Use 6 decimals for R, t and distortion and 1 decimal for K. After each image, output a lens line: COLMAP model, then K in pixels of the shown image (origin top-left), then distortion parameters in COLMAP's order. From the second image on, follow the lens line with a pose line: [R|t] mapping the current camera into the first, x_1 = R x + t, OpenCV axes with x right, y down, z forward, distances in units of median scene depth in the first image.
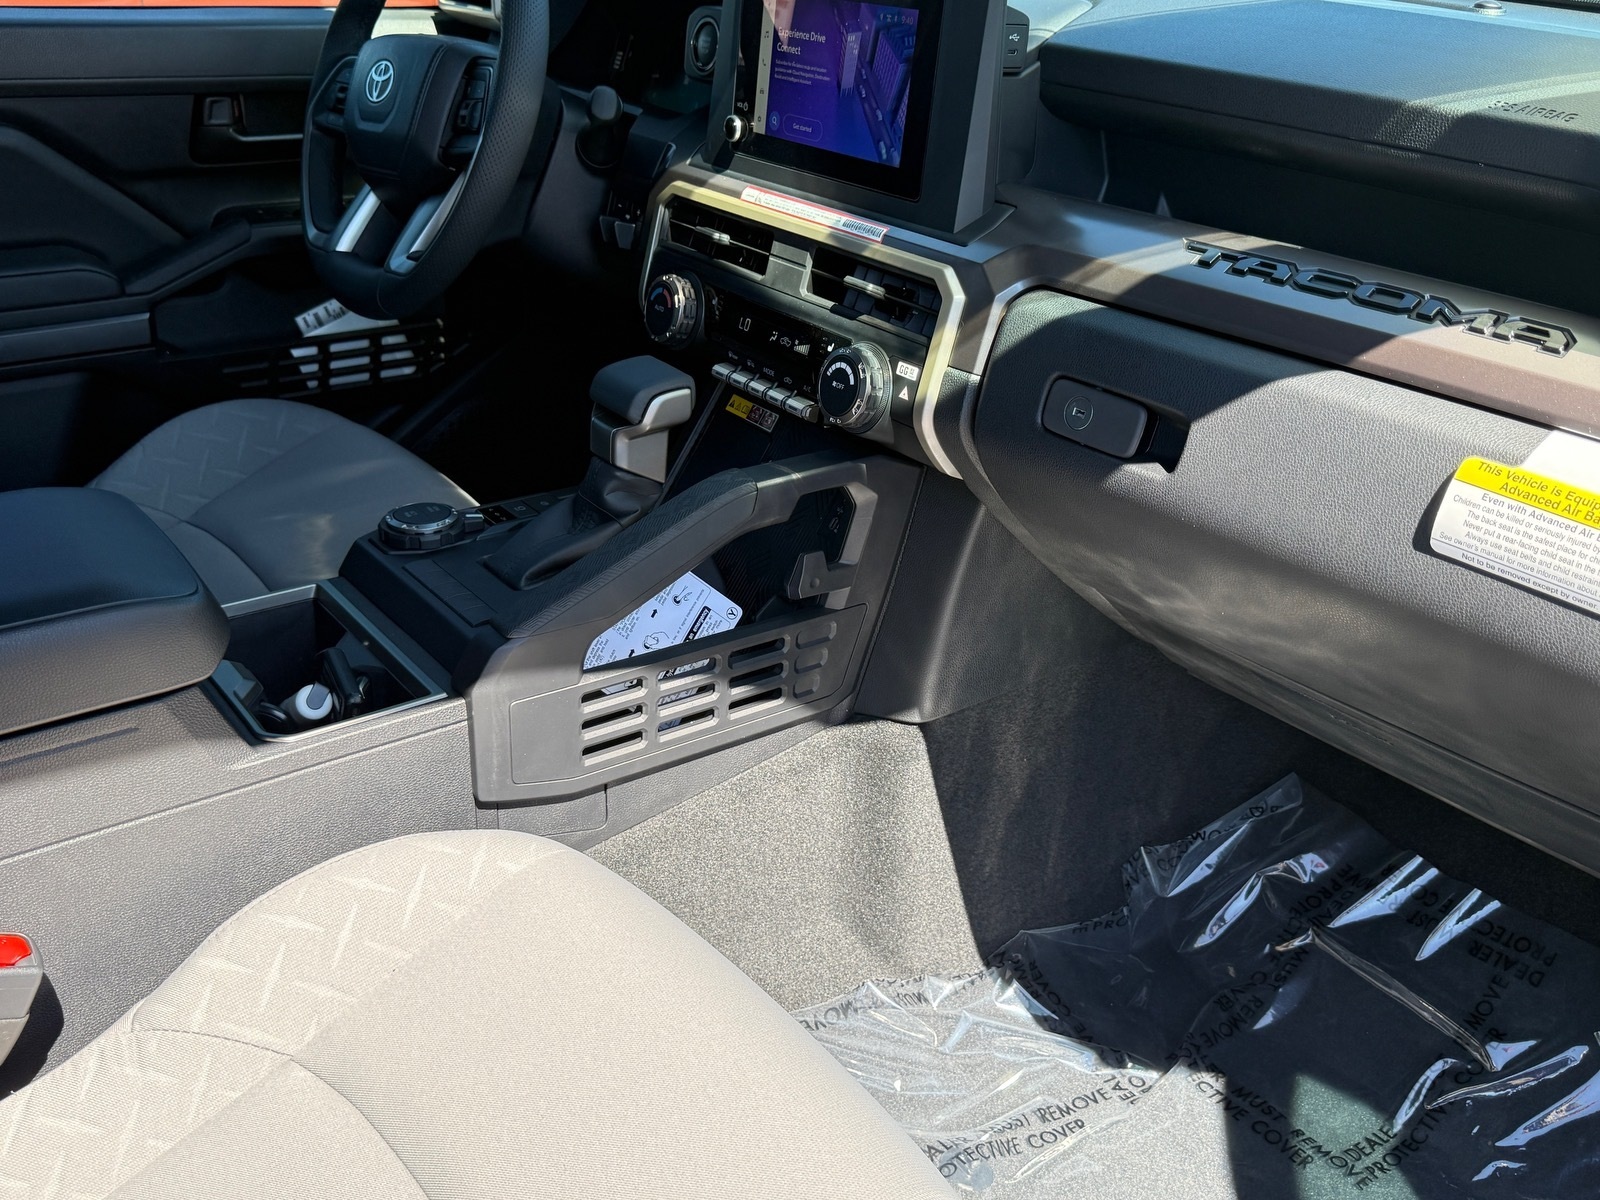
lens RADIAL K [[1509.2, 0, 813.2], [0, 1509.2, 602.9], [0, 0, 1]] dist [0.169806, -0.420268]
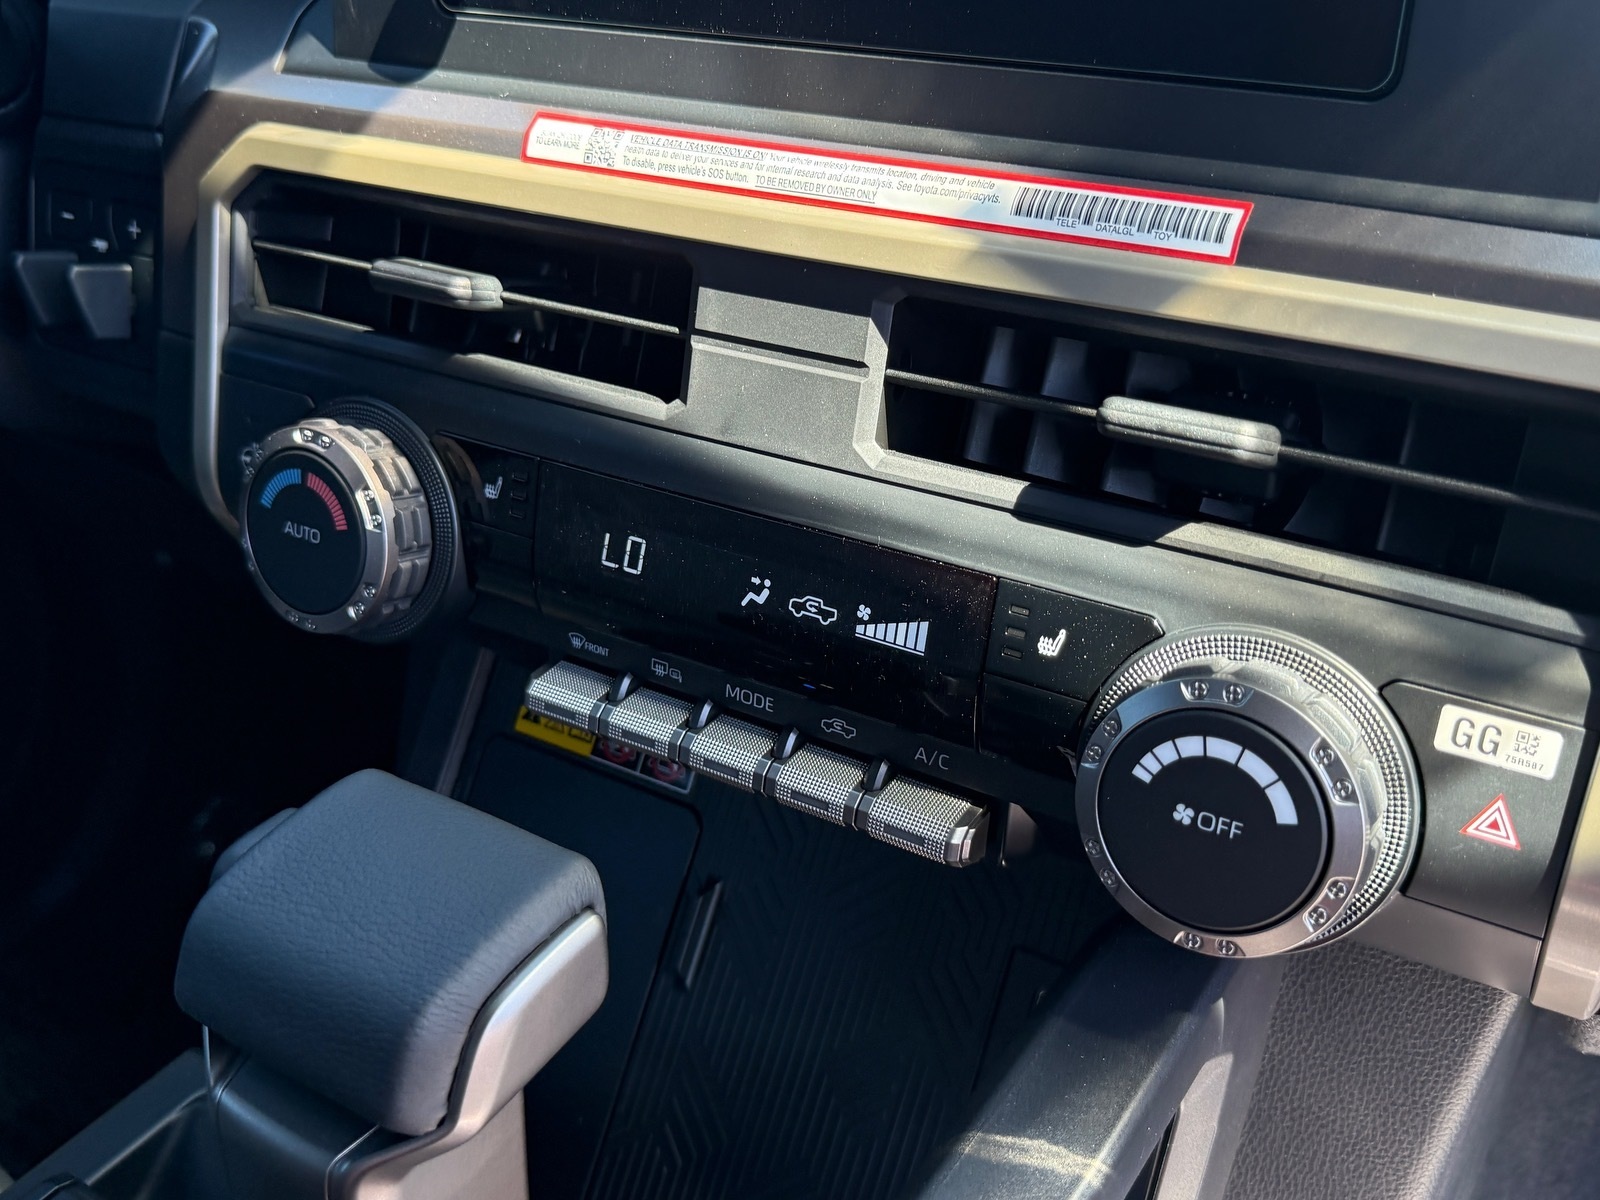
lens RADIAL K [[1509.2, 0, 813.2], [0, 1509.2, 602.9], [0, 0, 1]] dist [0.169806, -0.420268]
pose [[0.926207, -0.211721, 0.311954, -0.114540], [0.192769, 0.977037, 0.090769, -0.205006], [-0.324009, -0.023936, 0.945751, 0.725653]]
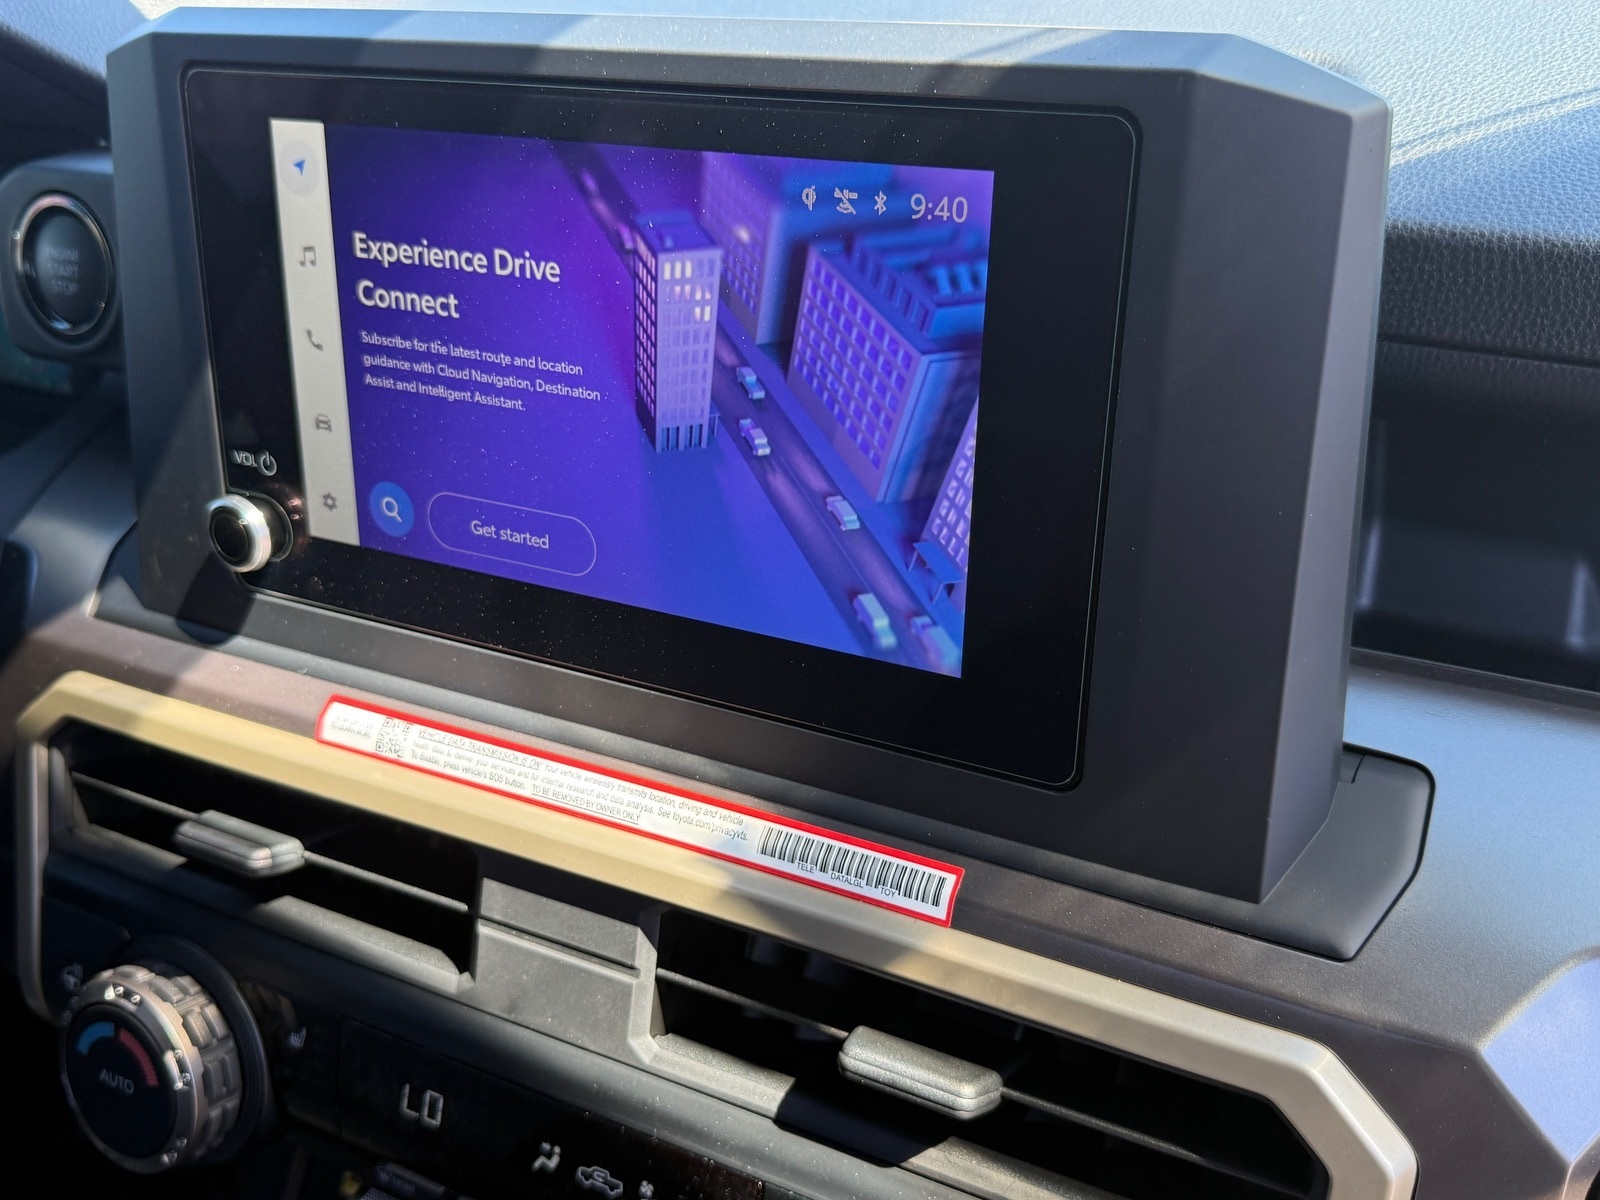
lens RADIAL K [[1509.2, 0, 813.2], [0, 1509.2, 602.9], [0, 0, 1]] dist [0.169806, -0.420268]
pose [[0.898734, -0.227152, 0.375071, -0.072551], [0.225312, 0.973033, 0.049407, -0.301554], [-0.376179, 0.040104, 0.925679, 0.692152]]
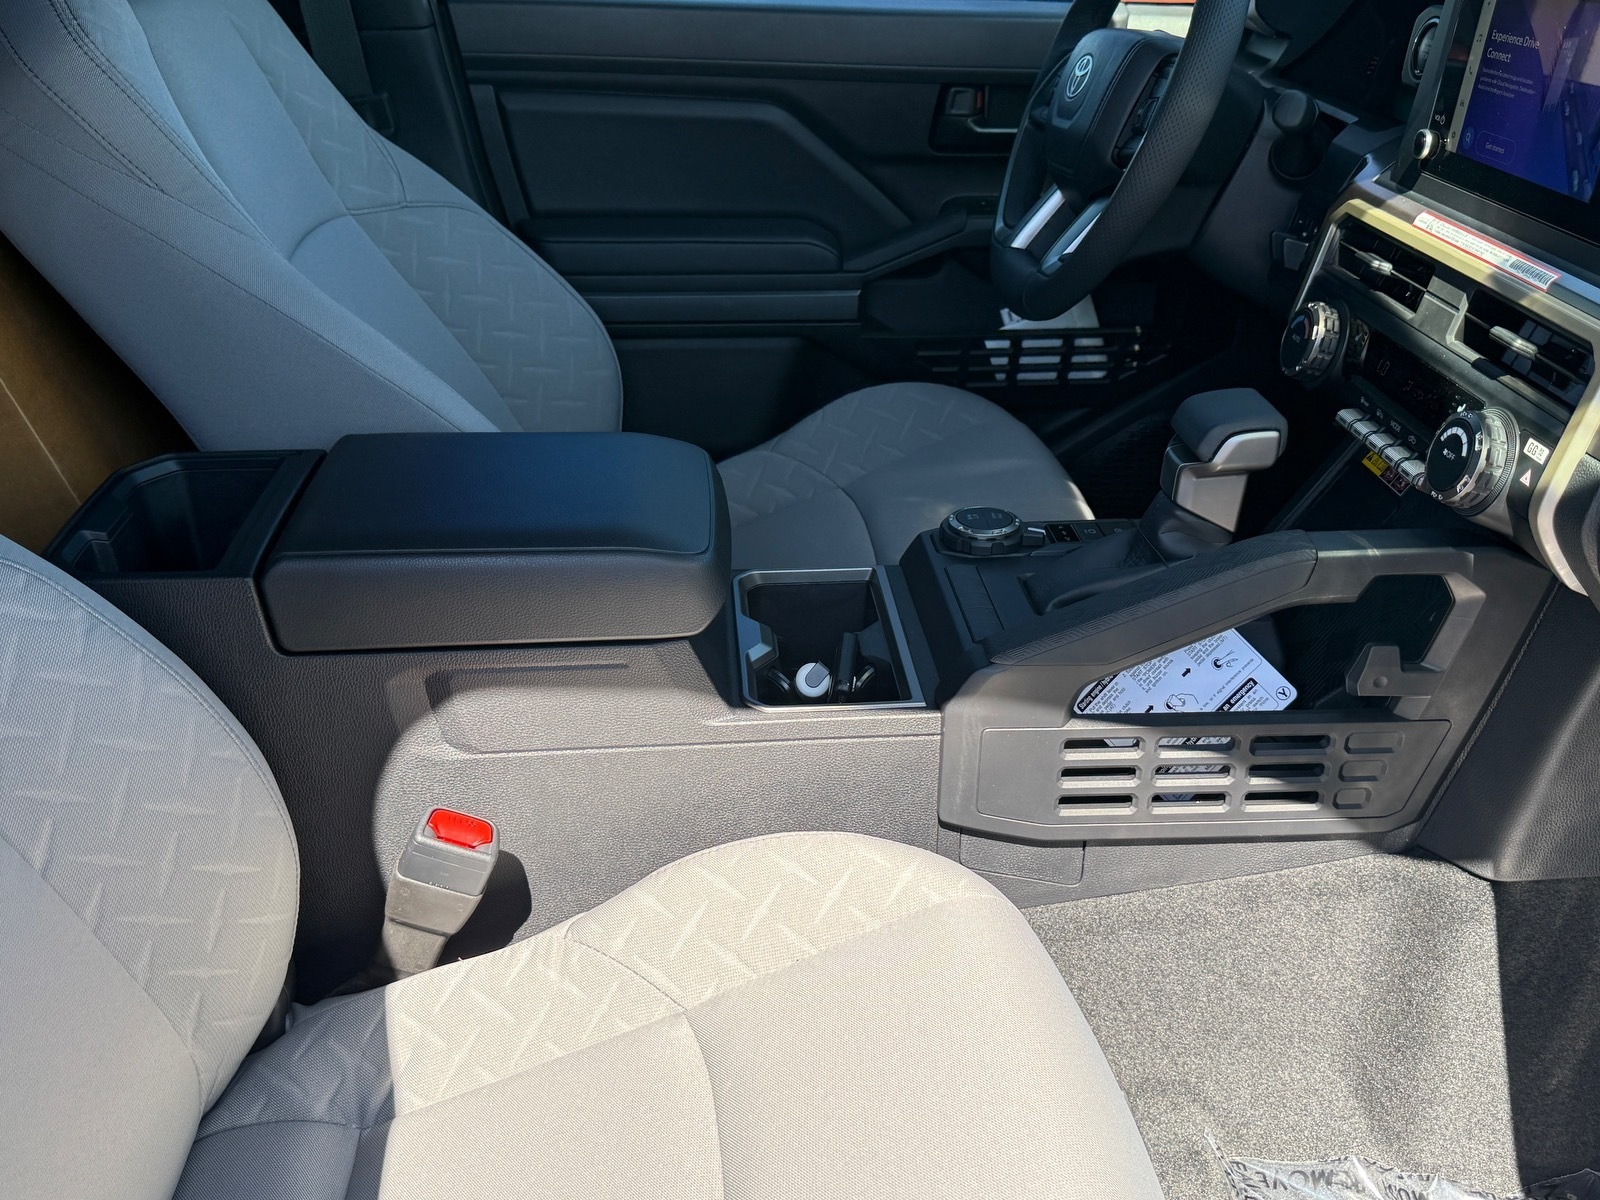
lens RADIAL K [[1509.2, 0, 813.2], [0, 1509.2, 602.9], [0, 0, 1]] dist [0.169806, -0.420268]
pose [[0.848638, 0.207665, -0.486506, 0.137137], [-0.209226, 0.976492, 0.051850, -0.033639], [0.485837, 0.057788, 0.872137, 0.103058]]
